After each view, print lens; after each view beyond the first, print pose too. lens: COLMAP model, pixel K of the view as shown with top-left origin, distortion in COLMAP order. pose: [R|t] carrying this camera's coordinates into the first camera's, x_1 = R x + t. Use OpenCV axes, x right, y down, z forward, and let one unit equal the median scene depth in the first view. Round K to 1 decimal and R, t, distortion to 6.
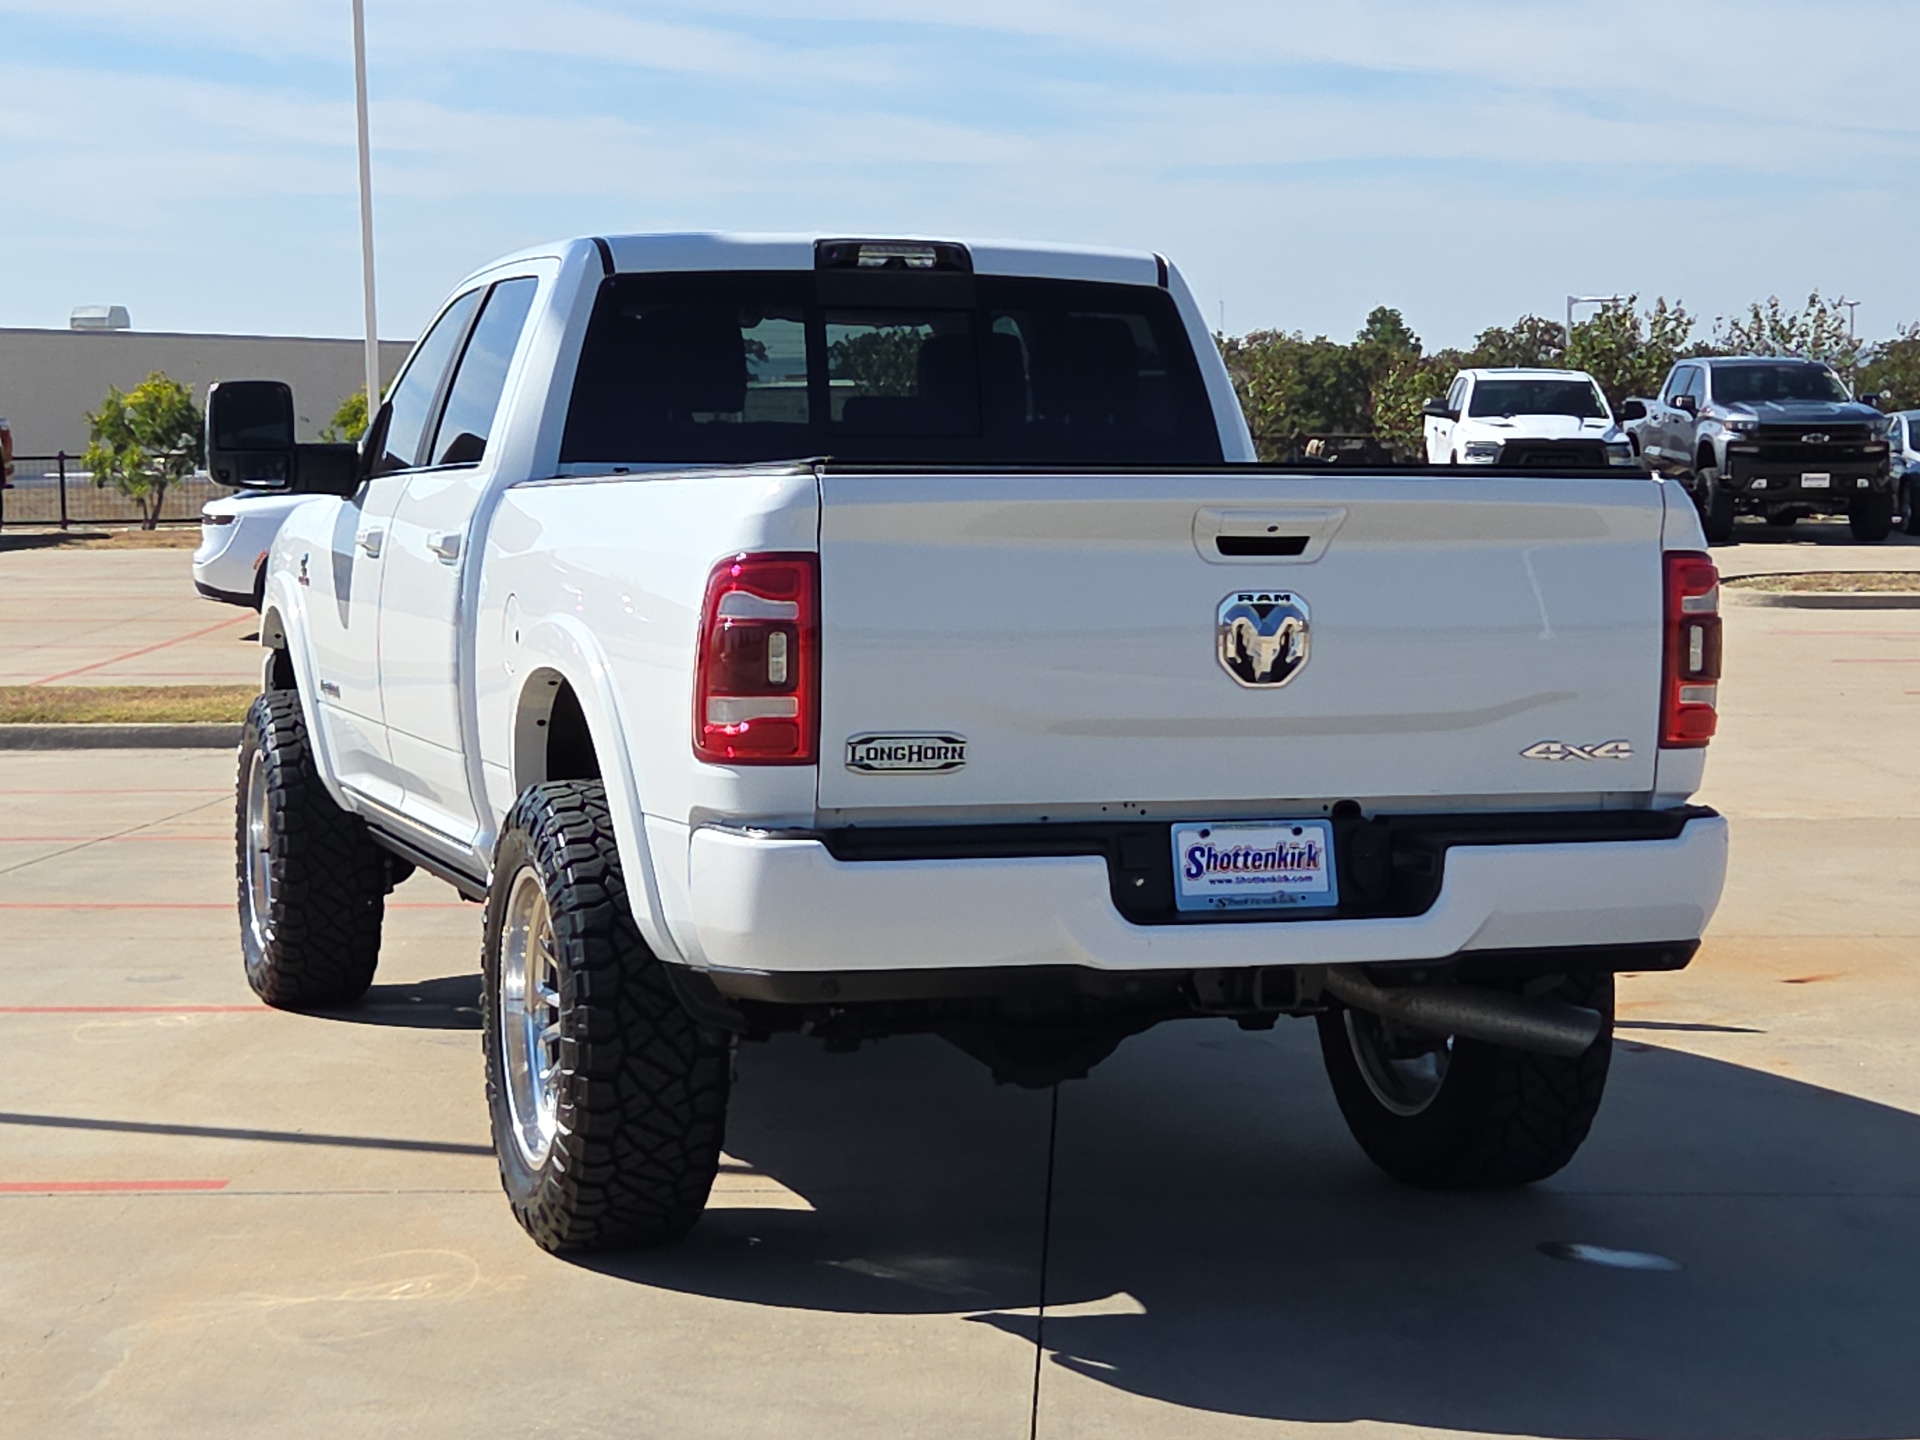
lens RADIAL K [[3580.2, 0, 960.0], [0, 3580.2, 720.0], [0, 0, 1]] dist [0.180311, 0.006753]
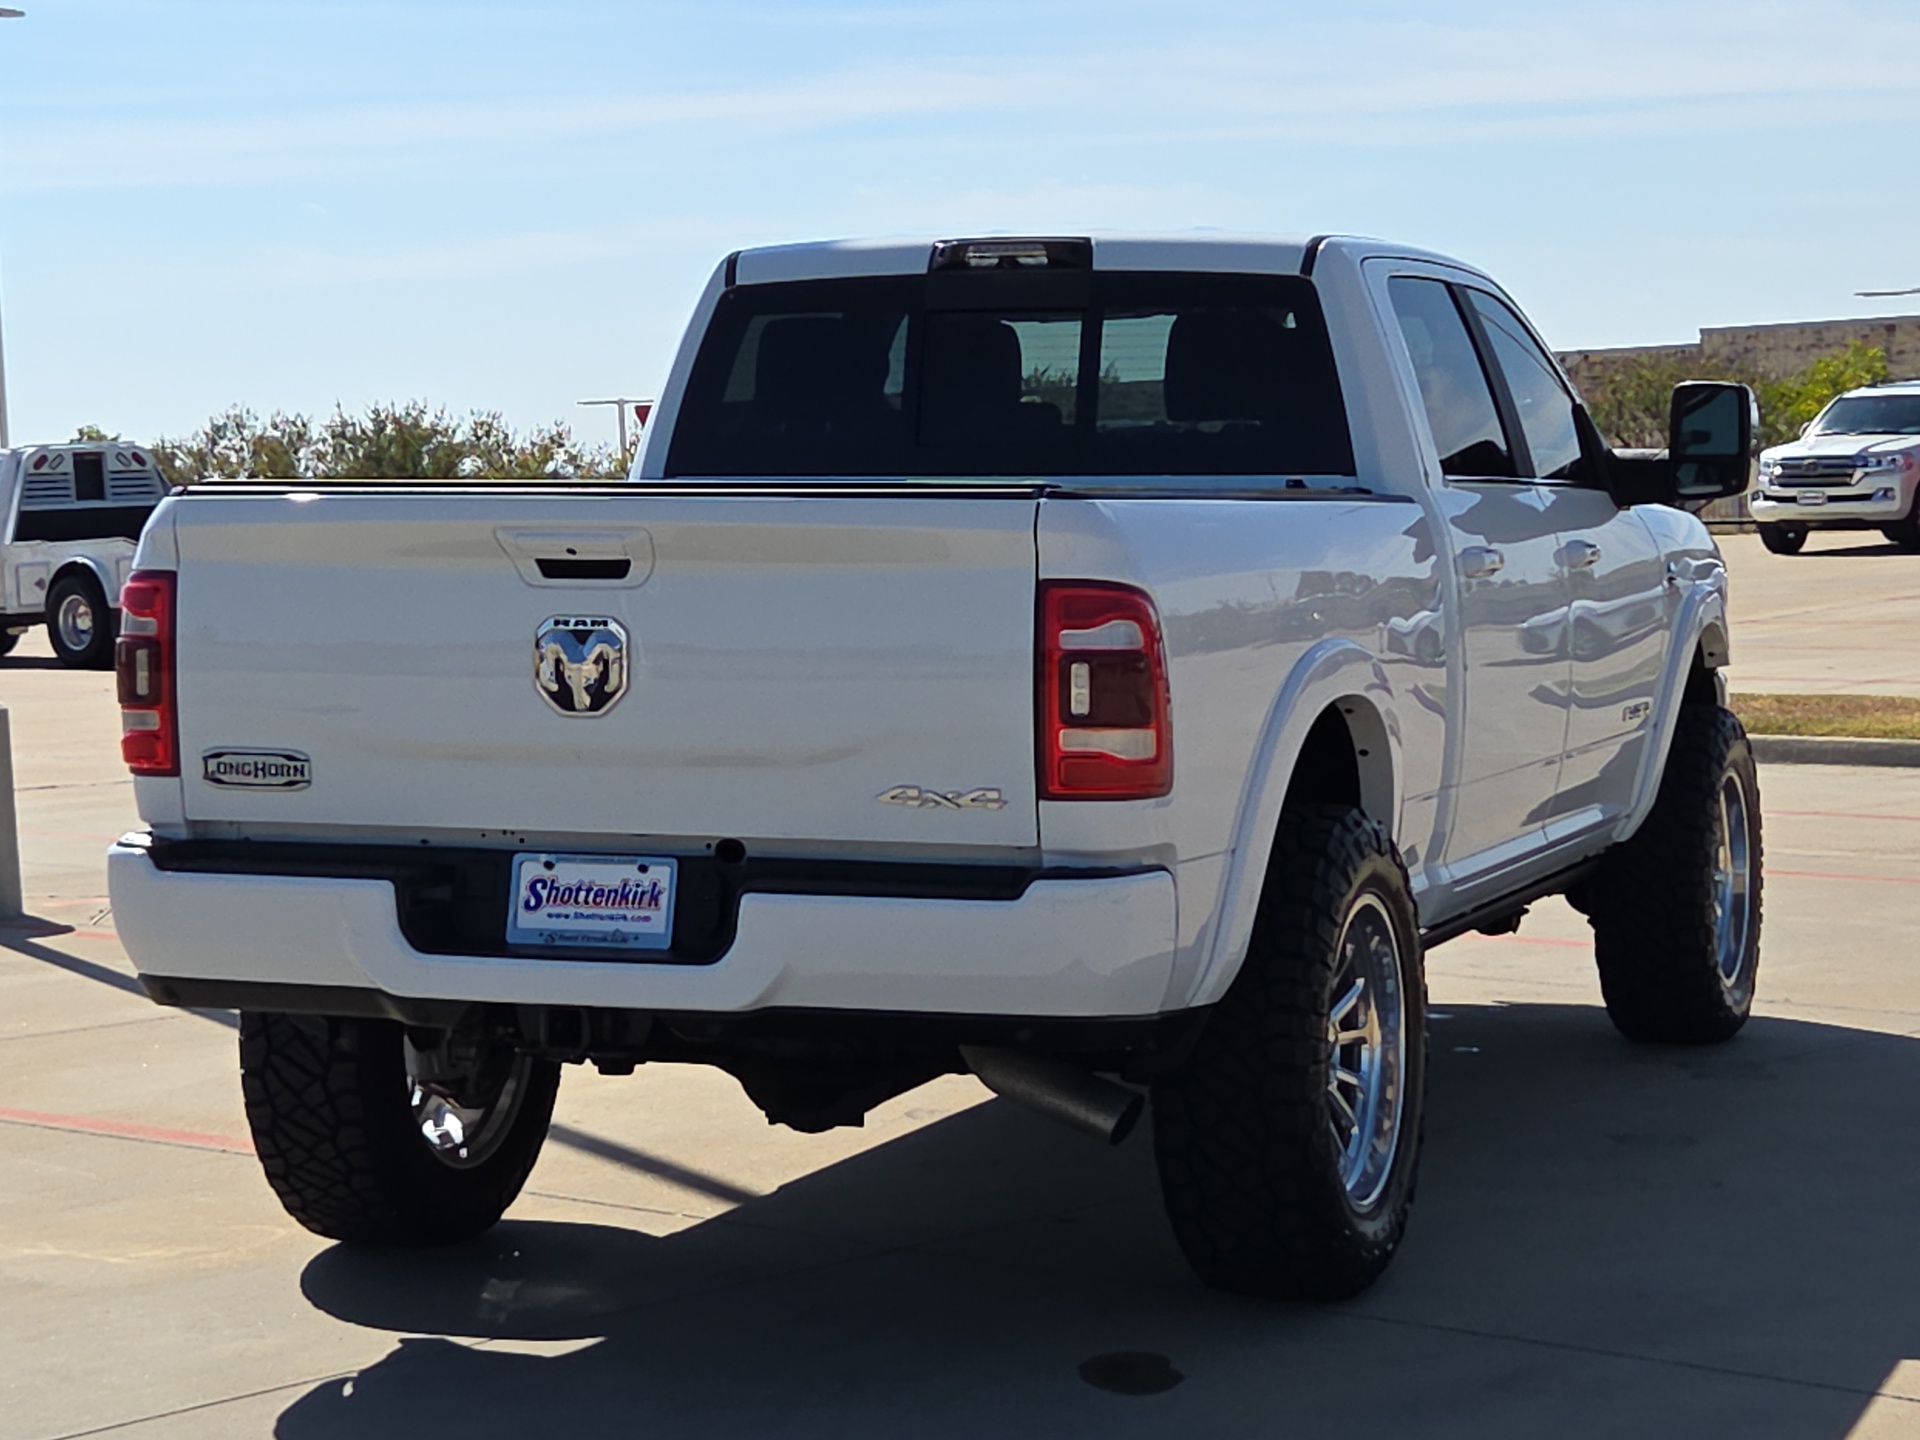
lens RADIAL K [[3961.1, 0, 960.0], [0, 3961.1, 720.0], [0, 0, 1]] dist [0.190756, -0.061279]
pose [[0.790813, 0.031304, -0.611257, 0.808067], [-0.032572, 0.999428, 0.009043, -0.020808], [0.611191, 0.012758, 0.791380, 0.218489]]
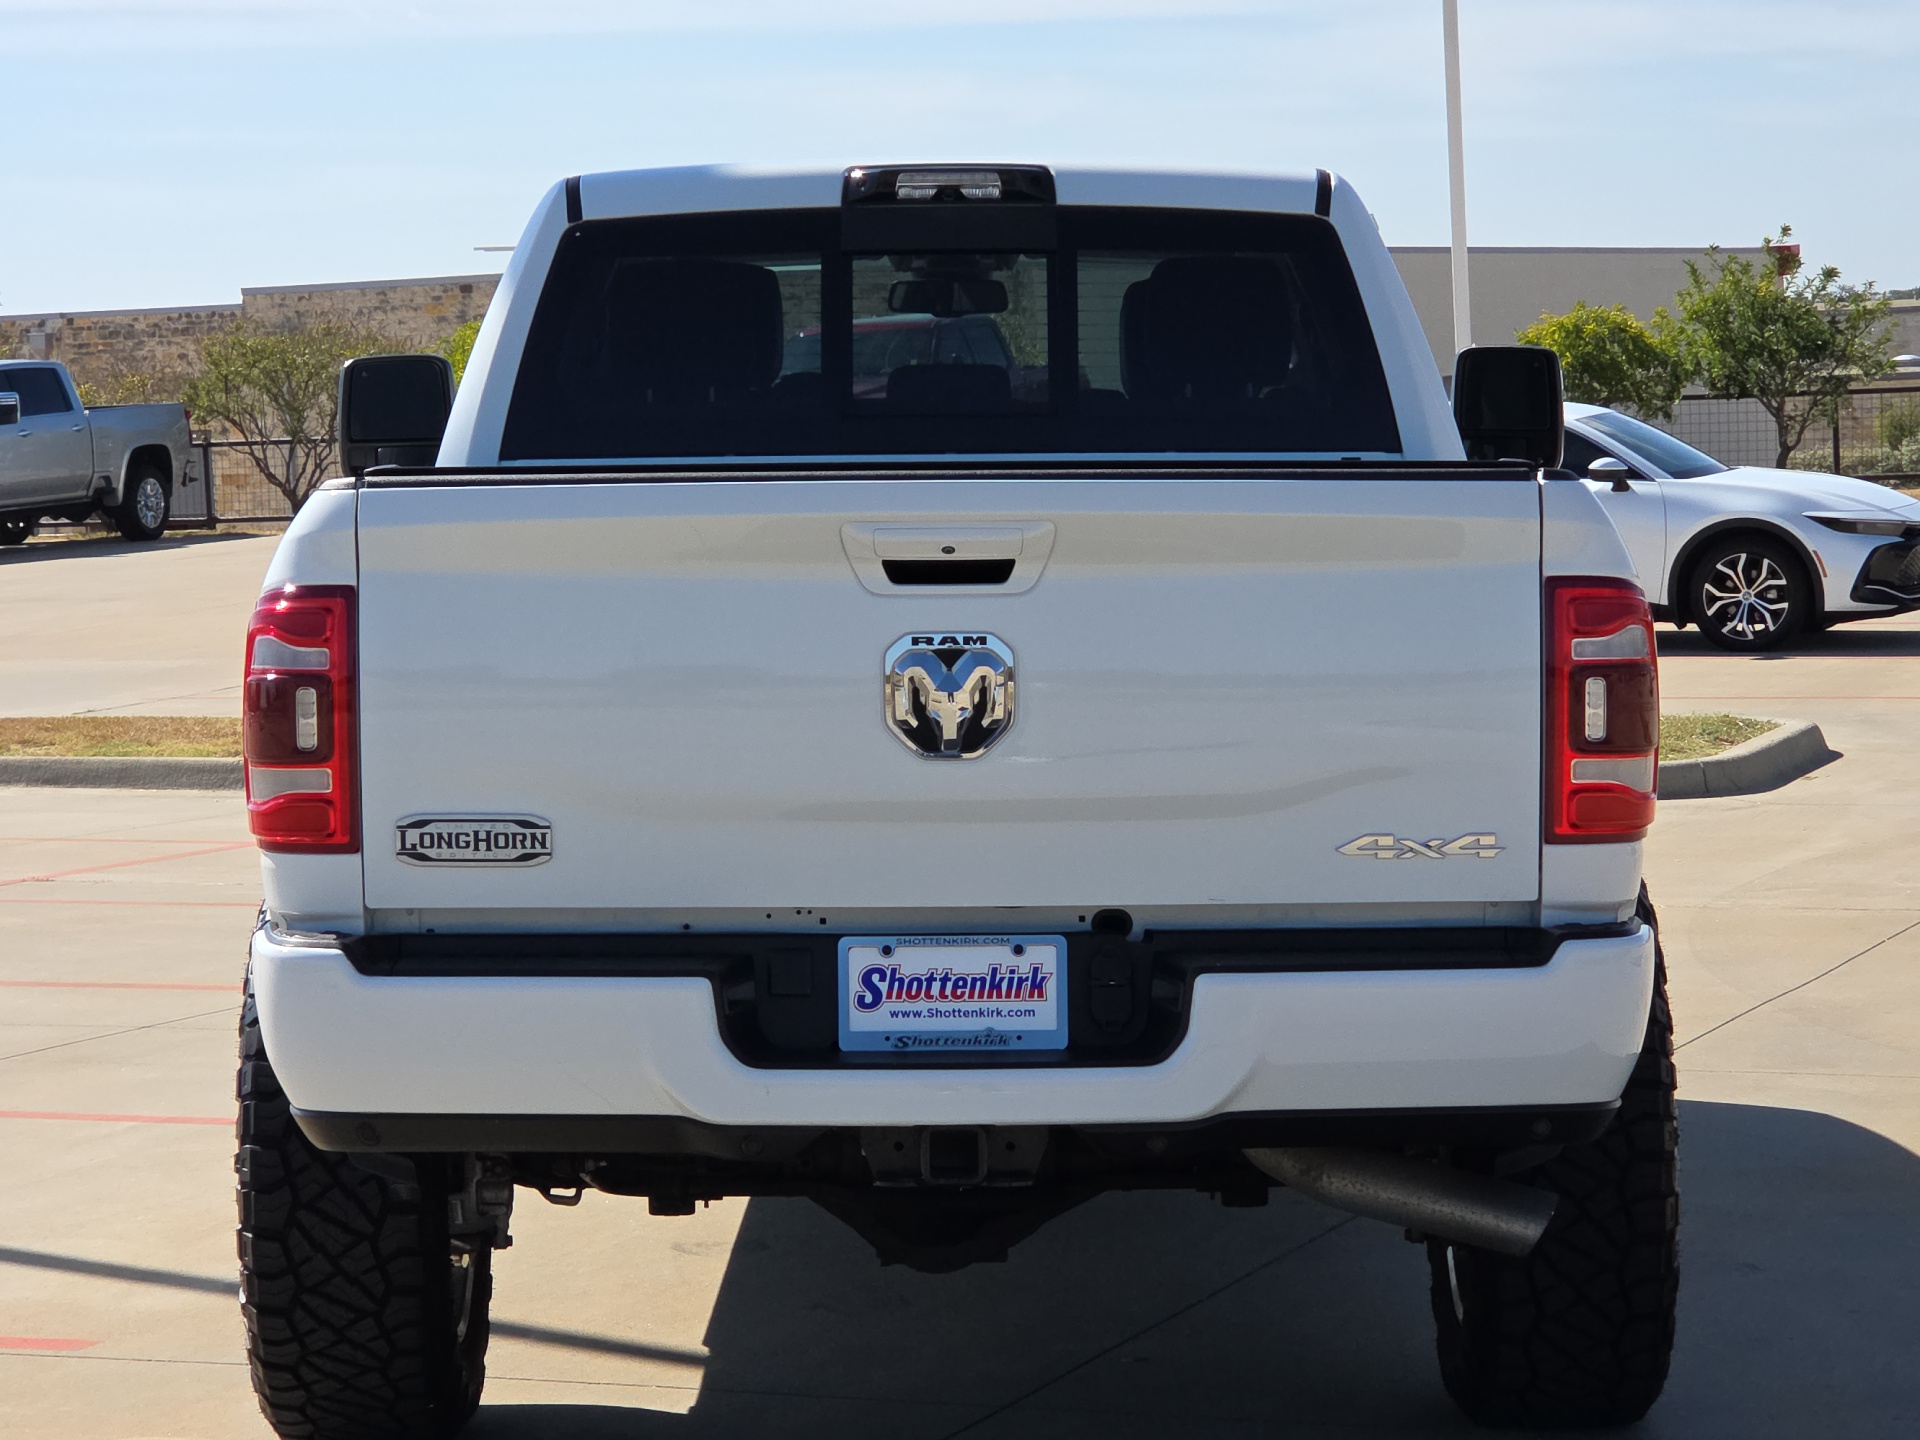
lens RADIAL K [[4816.1, 0, 960.0], [0, 4816.1, 720.0], [0, 0, 1]] dist [-0.917271, 15.376255]
pose [[0.950665, 0.004995, -0.310179, 0.397636], [-0.006754, 0.999967, -0.004598, -0.012598], [0.310145, 0.006466, 0.950667, 0.036368]]
